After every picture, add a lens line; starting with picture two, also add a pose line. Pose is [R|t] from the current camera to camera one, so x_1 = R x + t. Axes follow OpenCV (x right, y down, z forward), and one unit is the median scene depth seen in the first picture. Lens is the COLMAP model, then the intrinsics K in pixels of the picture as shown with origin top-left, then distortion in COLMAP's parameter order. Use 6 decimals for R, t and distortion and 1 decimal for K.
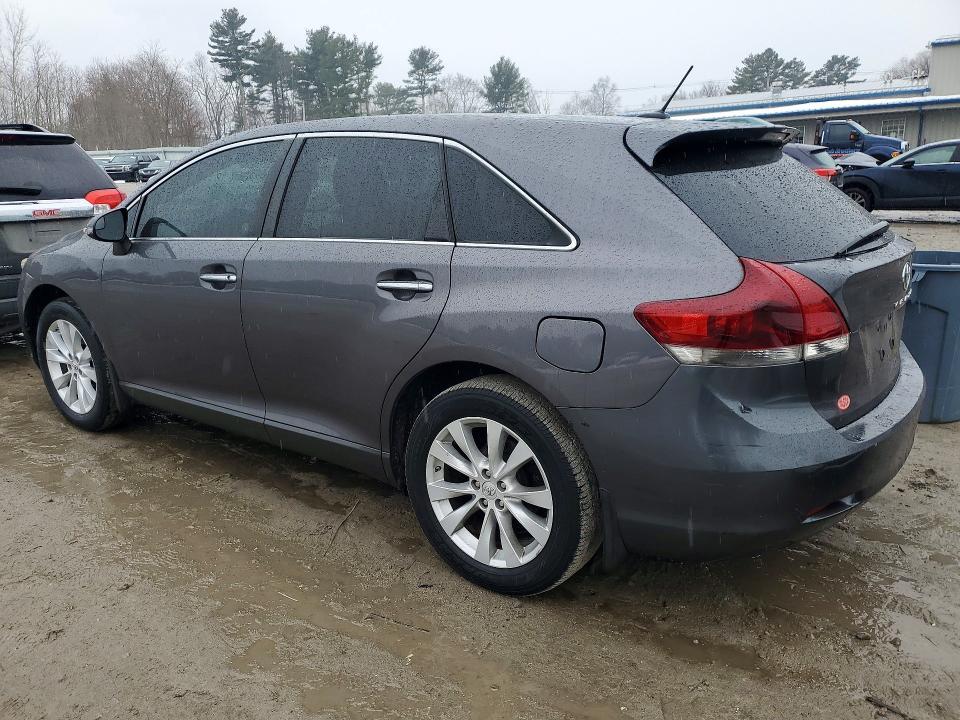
lens RADIAL K [[757.6, 0, 480.0], [0, 757.6, 360.0], [0, 0, 1]] dist [0.002714, -0.001082]
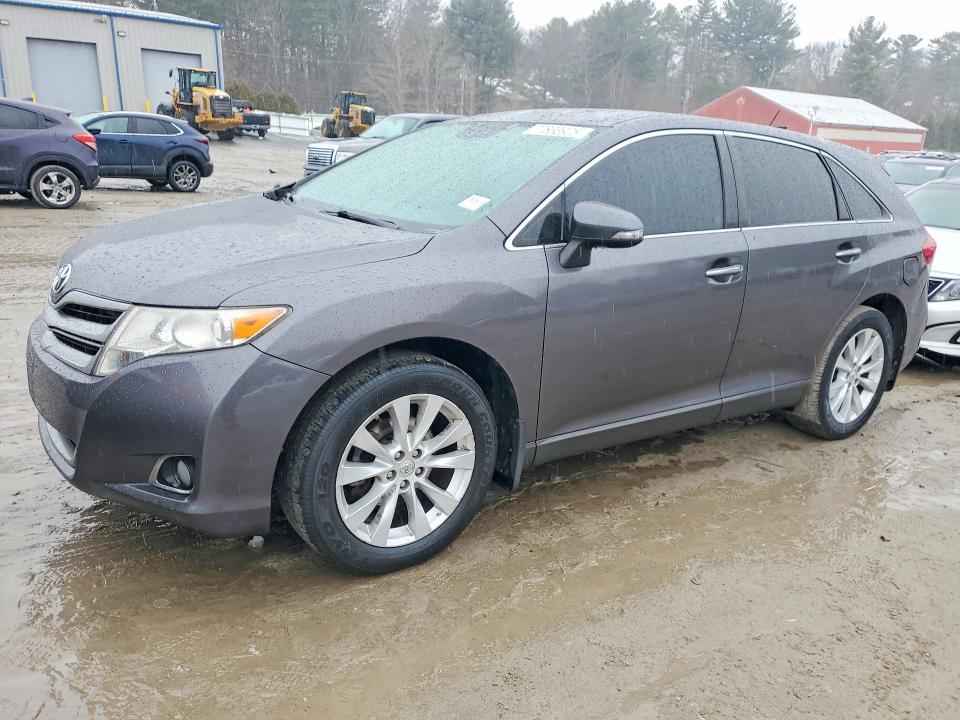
lens RADIAL K [[757.6, 0, 480.0], [0, 757.6, 360.0], [0, 0, 1]] dist [0.002714, -0.001082]
pose [[0.306300, -0.219971, 0.926171, -1.285968], [0.173930, 0.969490, 0.172737, -0.205609], [-0.935910, 0.108180, 0.335214, 0.899825]]
